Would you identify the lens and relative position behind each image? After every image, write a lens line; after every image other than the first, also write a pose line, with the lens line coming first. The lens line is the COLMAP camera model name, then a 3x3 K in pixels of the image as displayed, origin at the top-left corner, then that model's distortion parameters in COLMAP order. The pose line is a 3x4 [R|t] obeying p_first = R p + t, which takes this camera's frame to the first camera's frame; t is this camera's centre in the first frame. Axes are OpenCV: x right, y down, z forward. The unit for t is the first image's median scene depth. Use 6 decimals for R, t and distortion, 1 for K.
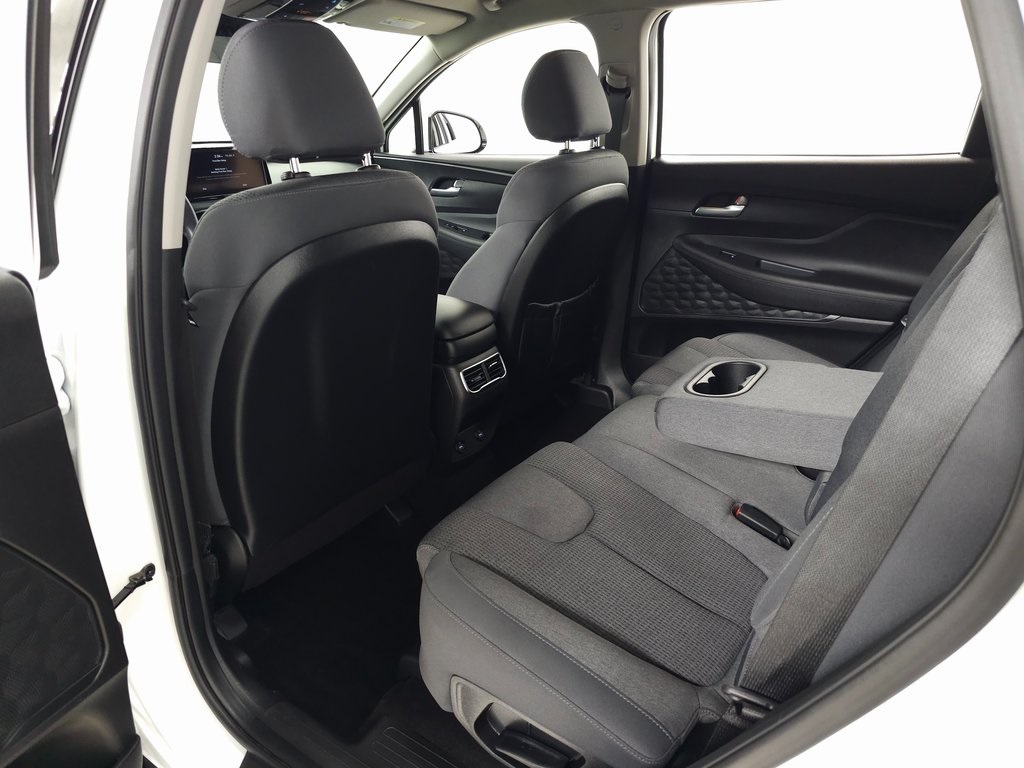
lens RADIAL K [[686.9, 0, 518.0], [0, 686.9, 381.9], [0, 0, 1]] dist [0.064463, -0.086672]
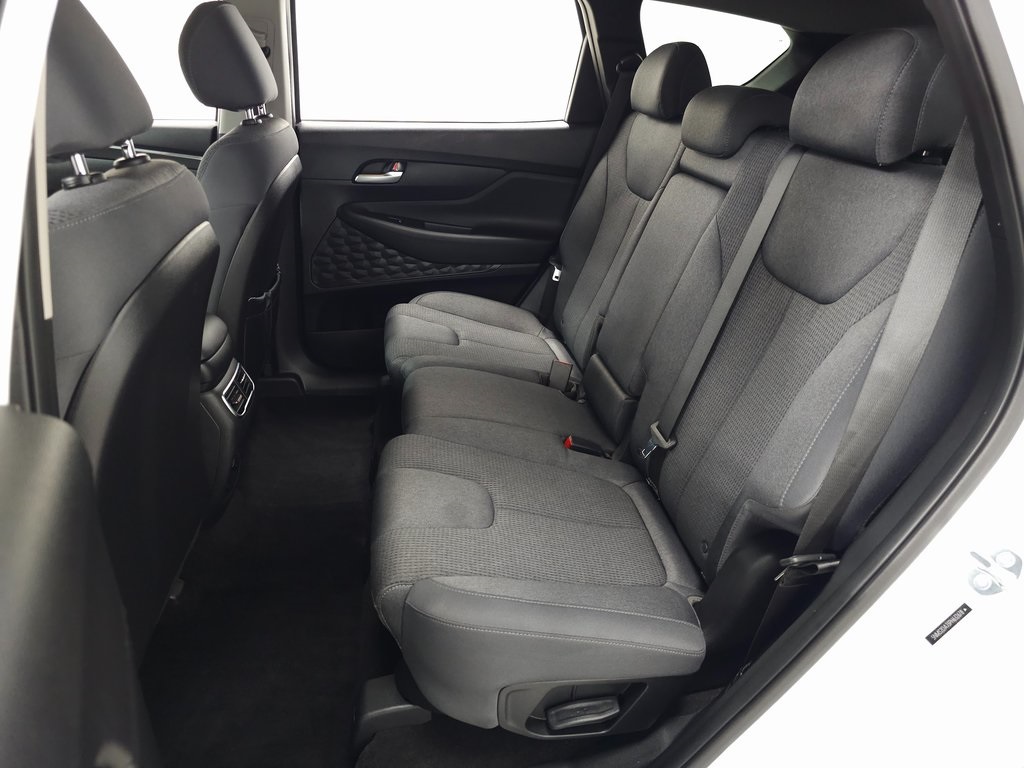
lens RADIAL K [[686.9, 0, 518.0], [0, 686.9, 381.9], [0, 0, 1]] dist [0.064463, -0.086672]
pose [[0.733973, -0.251418, 0.630930, -0.275828], [0.208507, 0.967513, 0.142981, -0.059697], [-0.646381, 0.026609, 0.762550, 0.100888]]
